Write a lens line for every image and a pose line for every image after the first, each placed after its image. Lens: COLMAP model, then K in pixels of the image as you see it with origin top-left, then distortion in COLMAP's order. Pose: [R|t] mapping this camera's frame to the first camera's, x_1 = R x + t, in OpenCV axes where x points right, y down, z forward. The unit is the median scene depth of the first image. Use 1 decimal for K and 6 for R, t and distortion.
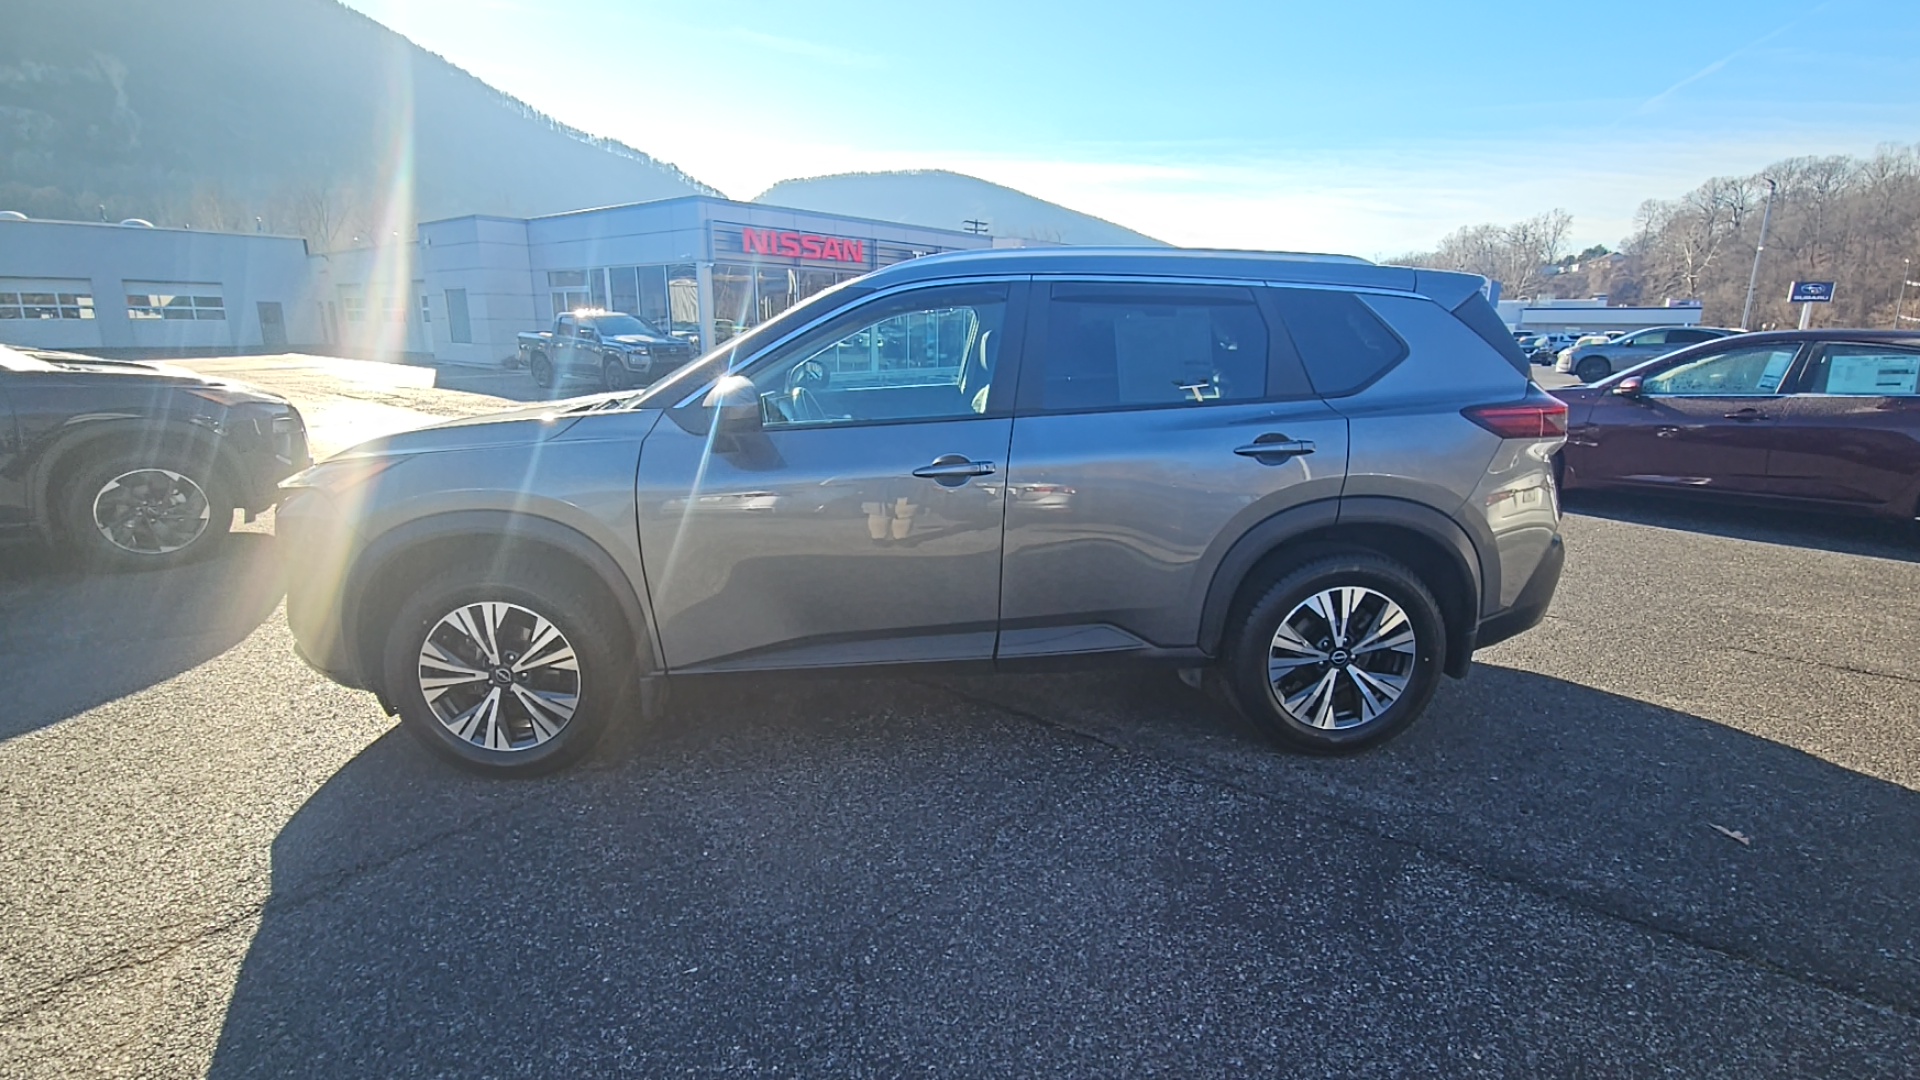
lens RADIAL K [[859.5, 0, 957.6], [0, 859.5, 535.5], [0, 0, 1]] dist [0.014952, -0.008538]
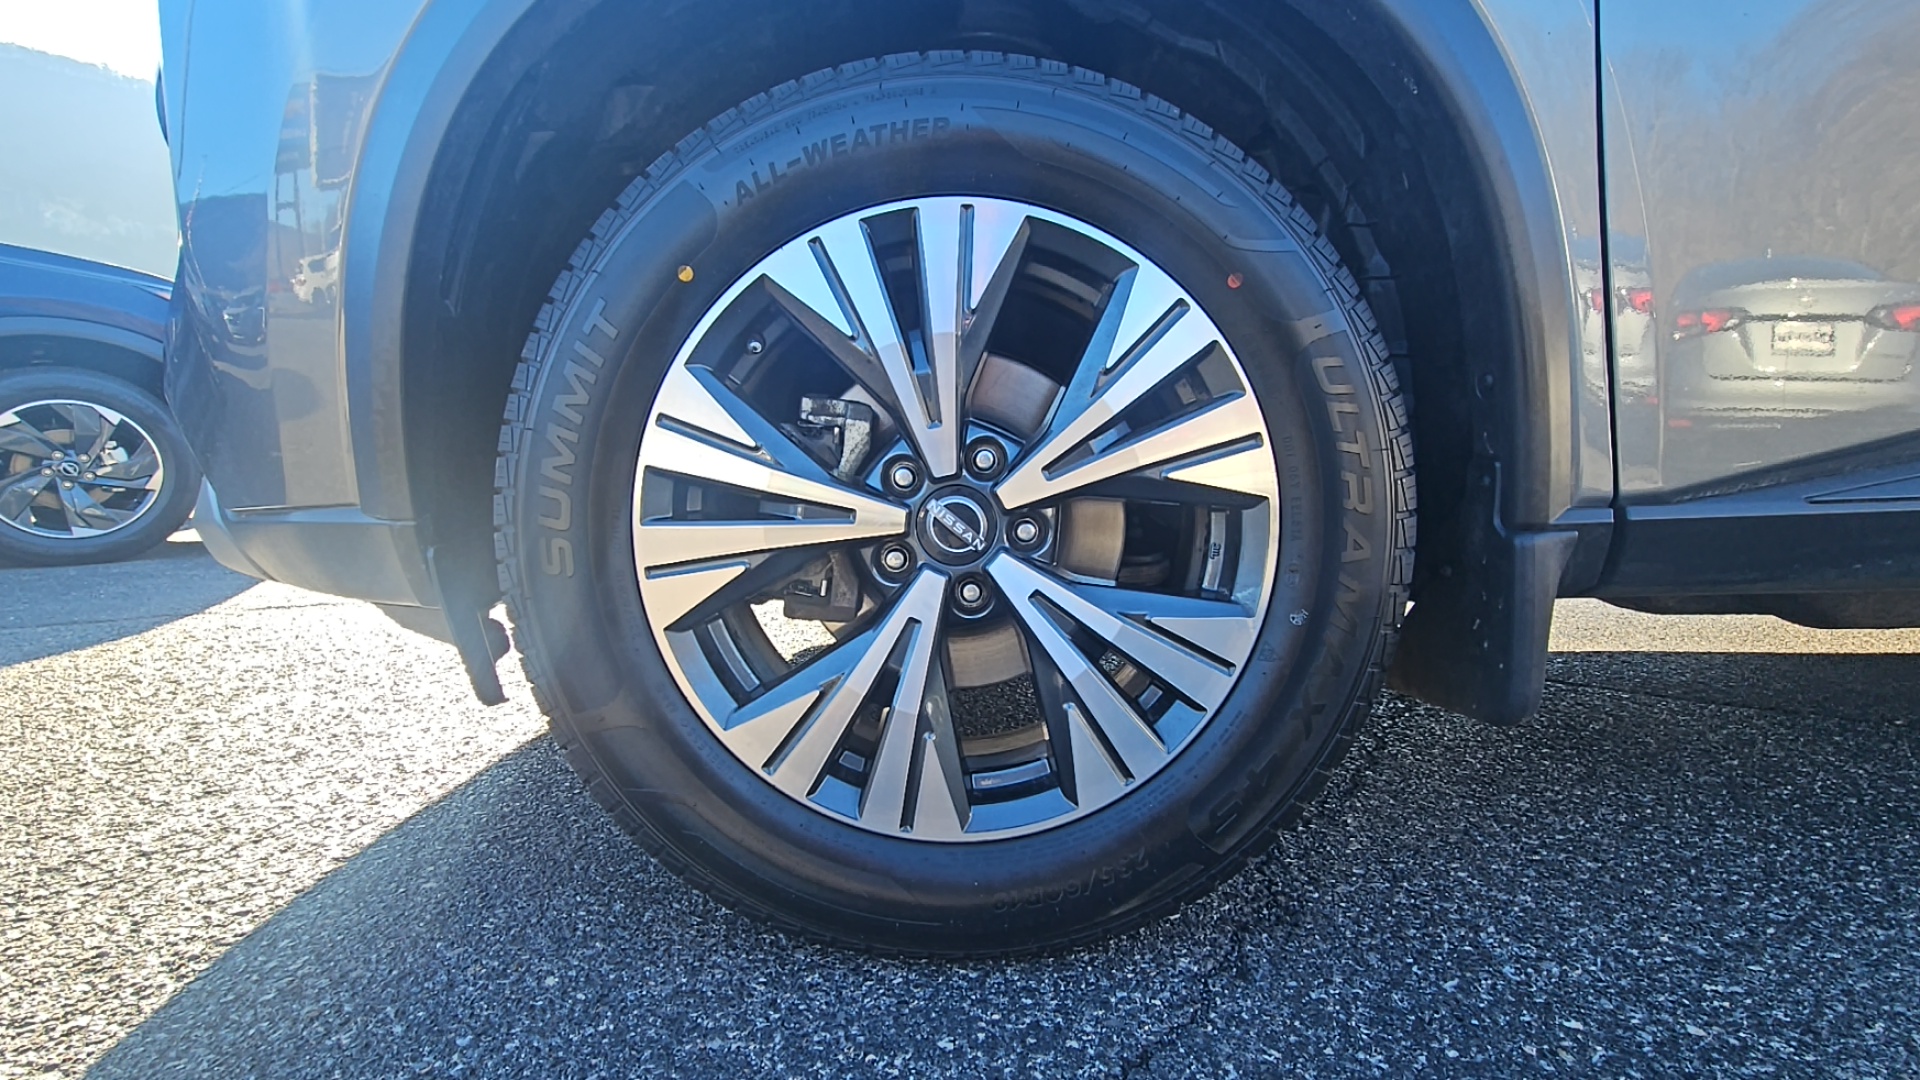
lens RADIAL K [[863.8, 0, 957.3], [0, 863.8, 531.2], [0, 0, 1]] dist [0.013756, -0.012112]
pose [[0.999798, 0.000060, -0.020104, -0.520952], [-0.003296, 0.986952, -0.160982, 0.204602], [0.019832, 0.161016, 0.986753, 0.751320]]
